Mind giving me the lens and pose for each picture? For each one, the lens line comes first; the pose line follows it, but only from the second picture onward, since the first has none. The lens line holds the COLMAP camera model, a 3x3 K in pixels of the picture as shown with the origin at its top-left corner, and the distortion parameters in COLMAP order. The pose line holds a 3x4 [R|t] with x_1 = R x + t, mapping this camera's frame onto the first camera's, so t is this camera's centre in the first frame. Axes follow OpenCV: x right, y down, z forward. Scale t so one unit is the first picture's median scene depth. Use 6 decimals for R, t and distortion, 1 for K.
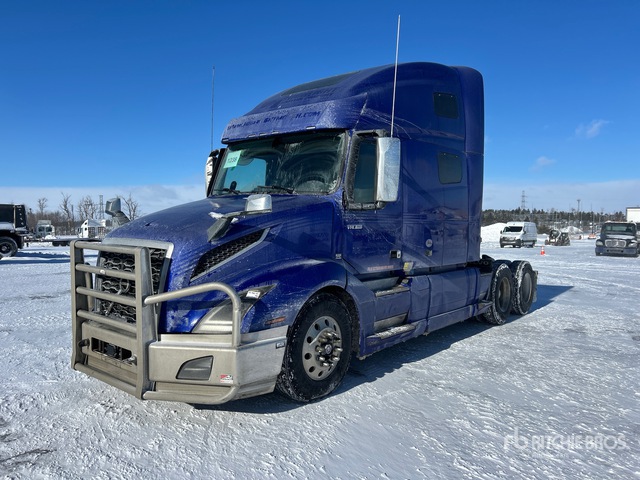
lens RADIAL K [[498.6, 0, 320.0], [0, 498.6, 240.0], [0, 0, 1]] dist [0.040908, 0.000272]
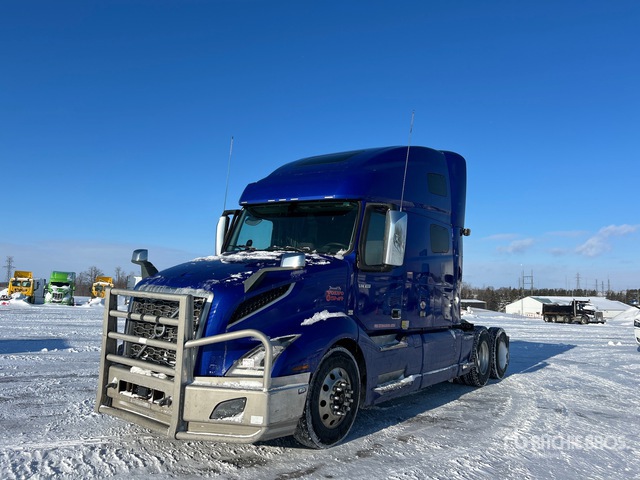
lens RADIAL K [[498.6, 0, 320.0], [0, 498.6, 240.0], [0, 0, 1]] dist [0.040908, 0.000272]
pose [[0.996348, 0.050015, 0.069208, -0.130644], [-0.040671, 0.990630, -0.130379, 0.023583], [-0.075081, 0.127089, 0.989046, -0.124182]]
